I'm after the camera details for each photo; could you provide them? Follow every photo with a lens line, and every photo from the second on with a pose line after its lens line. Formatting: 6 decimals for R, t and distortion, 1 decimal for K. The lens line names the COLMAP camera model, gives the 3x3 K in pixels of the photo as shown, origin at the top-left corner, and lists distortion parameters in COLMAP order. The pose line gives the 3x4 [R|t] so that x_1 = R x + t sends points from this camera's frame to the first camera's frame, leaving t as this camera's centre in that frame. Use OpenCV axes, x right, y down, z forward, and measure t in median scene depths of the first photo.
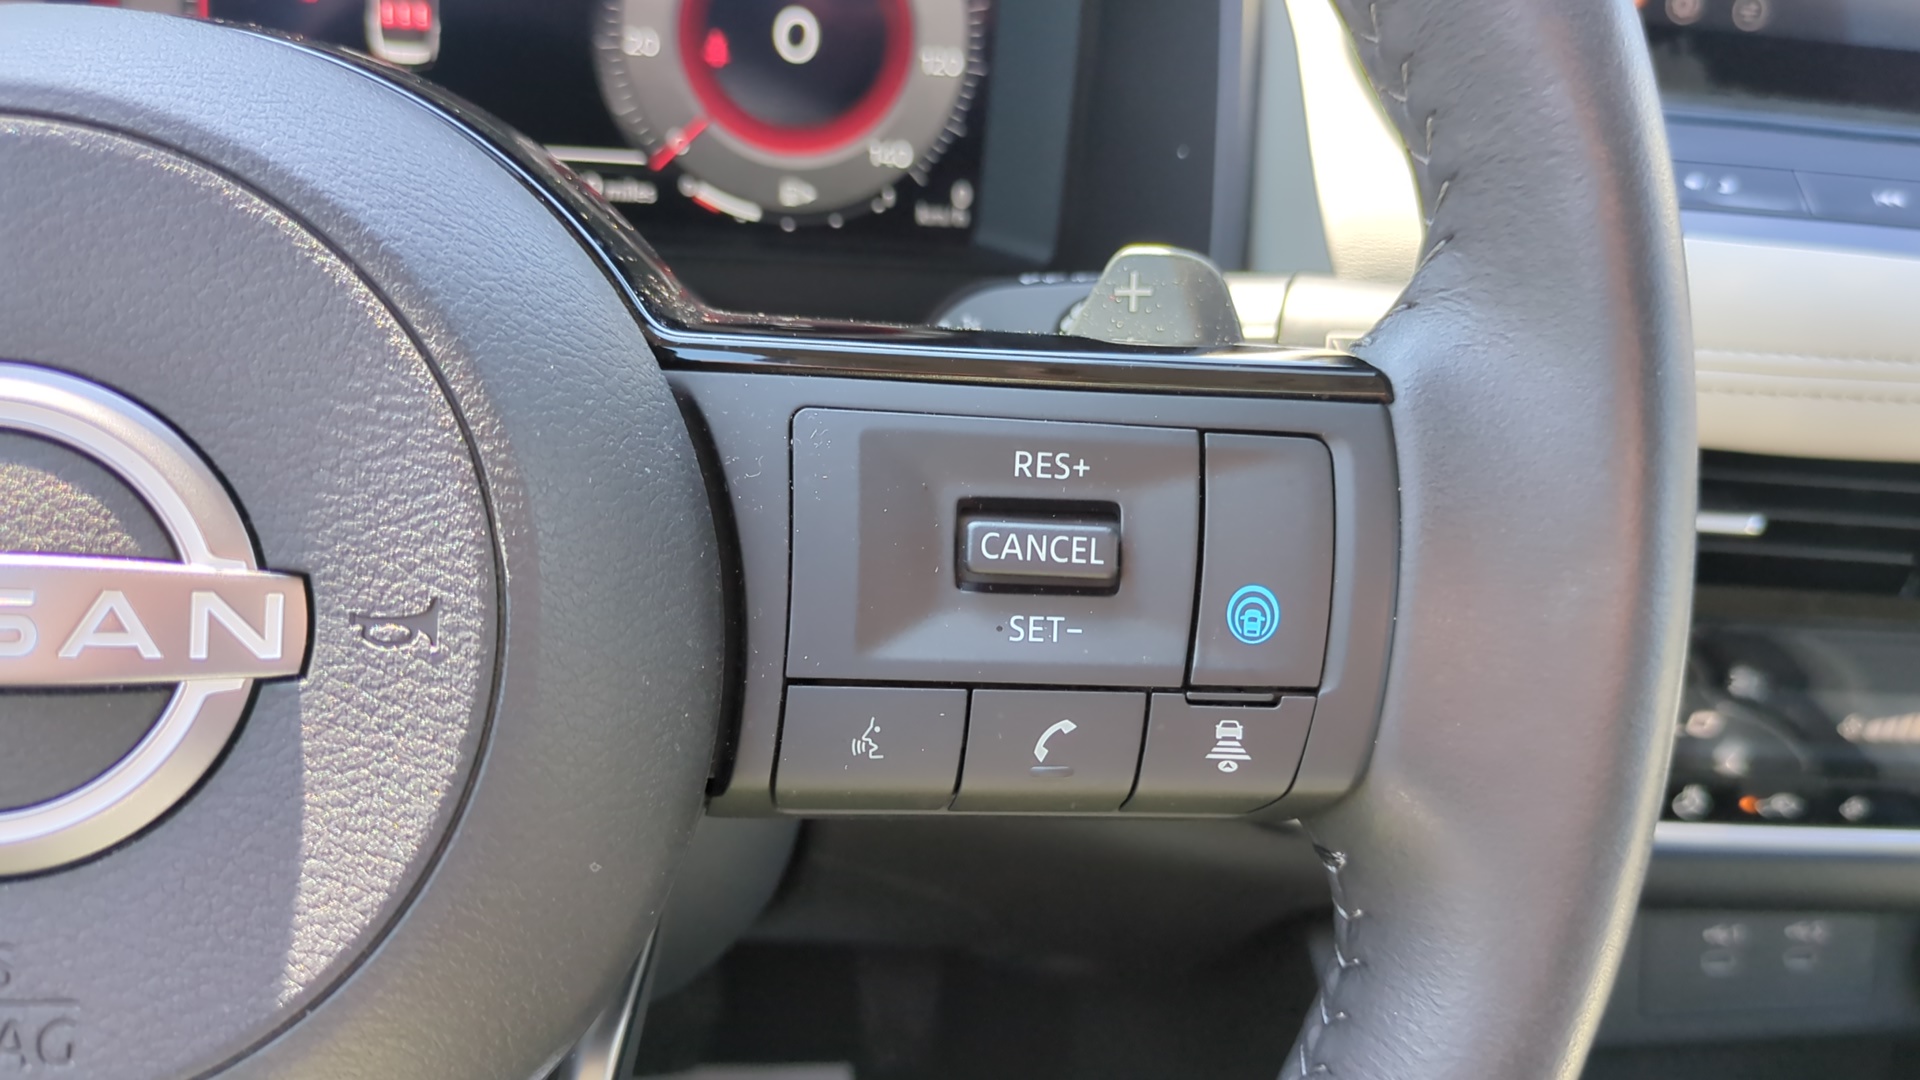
lens RADIAL K [[1613.9, 0, 968.3], [0, 1613.9, 521.6], [0, 0, 1]] dist [0.050730, -0.090128]
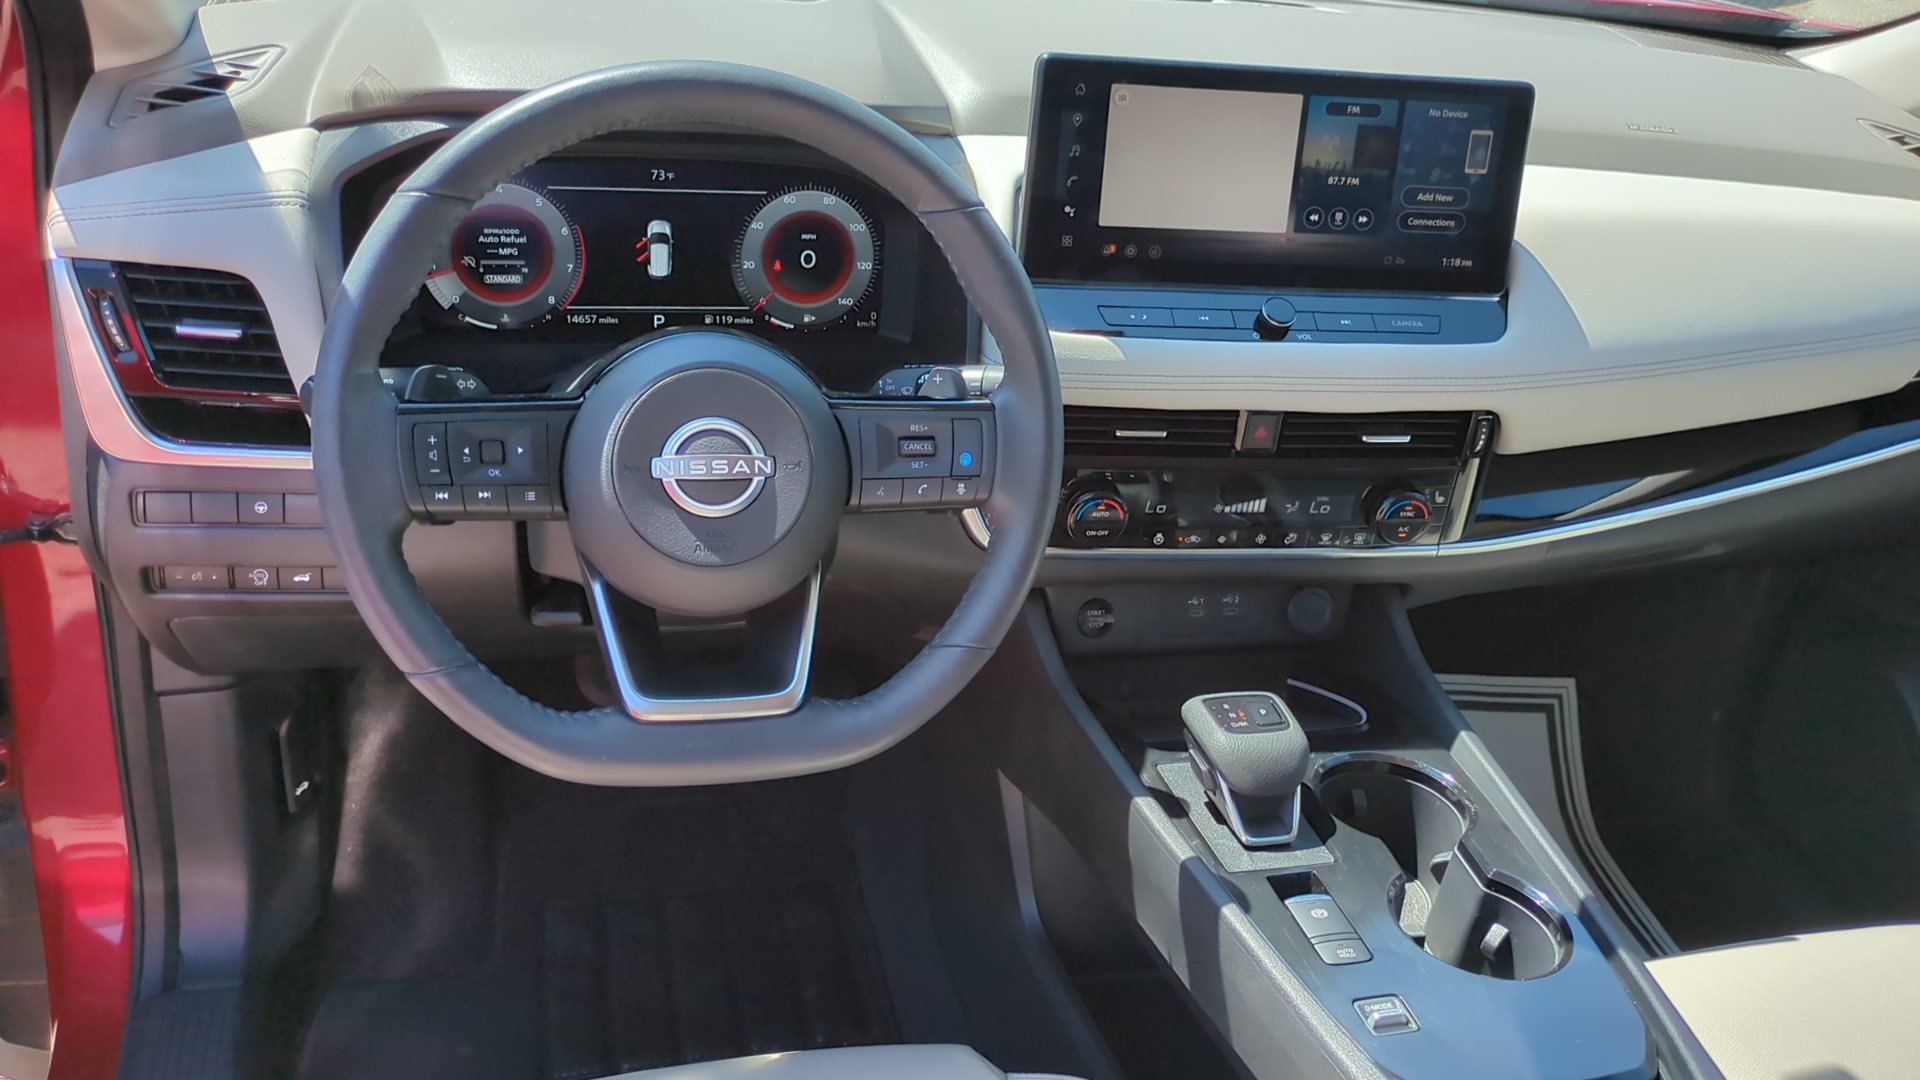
lens RADIAL K [[1613.9, 0, 968.3], [0, 1613.9, 521.6], [0, 0, 1]] dist [0.050730, -0.090128]
pose [[0.994579, -0.043780, 0.094314, -0.243543], [0.040017, 0.998340, 0.041429, 0.043602], [-0.095971, -0.037430, 0.994680, -3.429329]]
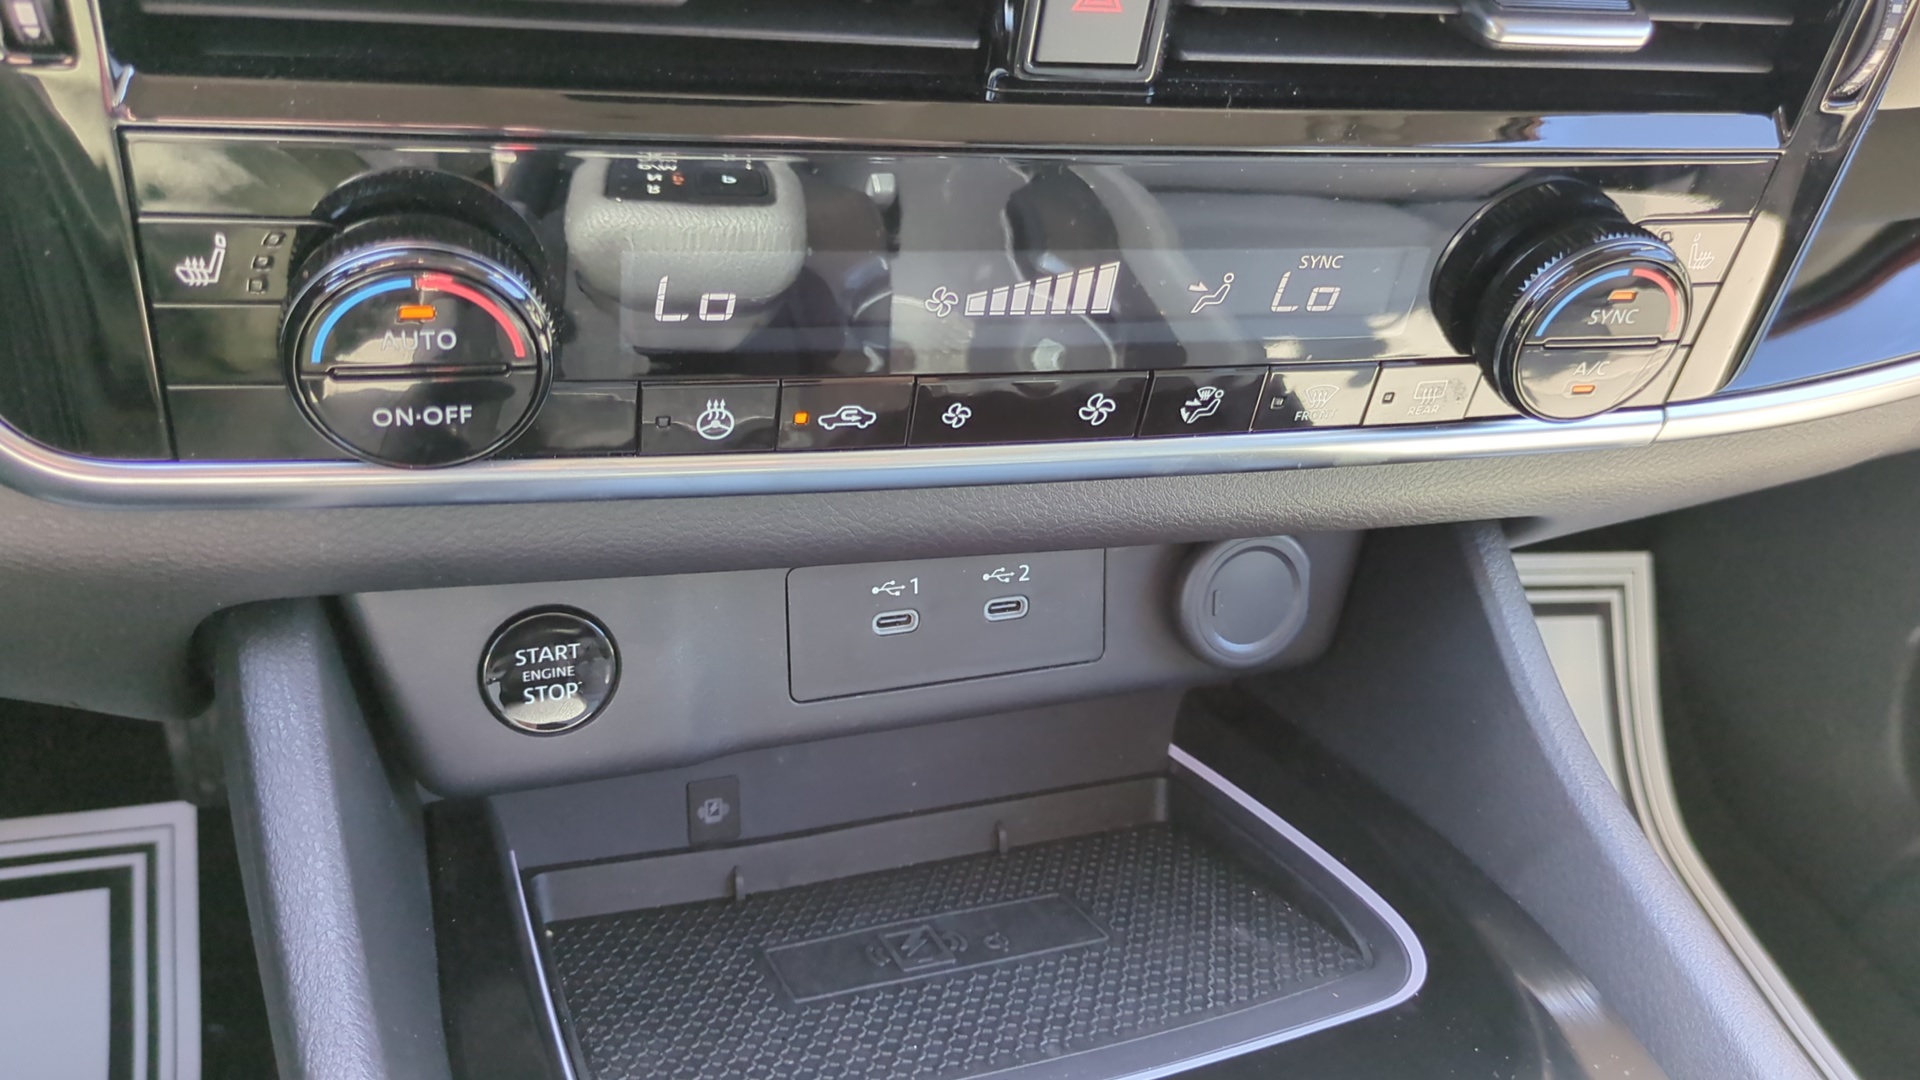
lens RADIAL K [[1613.9, 0, 968.3], [0, 1613.9, 521.6], [0, 0, 1]] dist [0.050730, -0.090128]
pose [[0.981591, -0.078446, 0.174139, 0.909219], [0.040667, 0.976694, 0.210748, 0.150301], [-0.186613, -0.199787, 0.961905, 0.620384]]
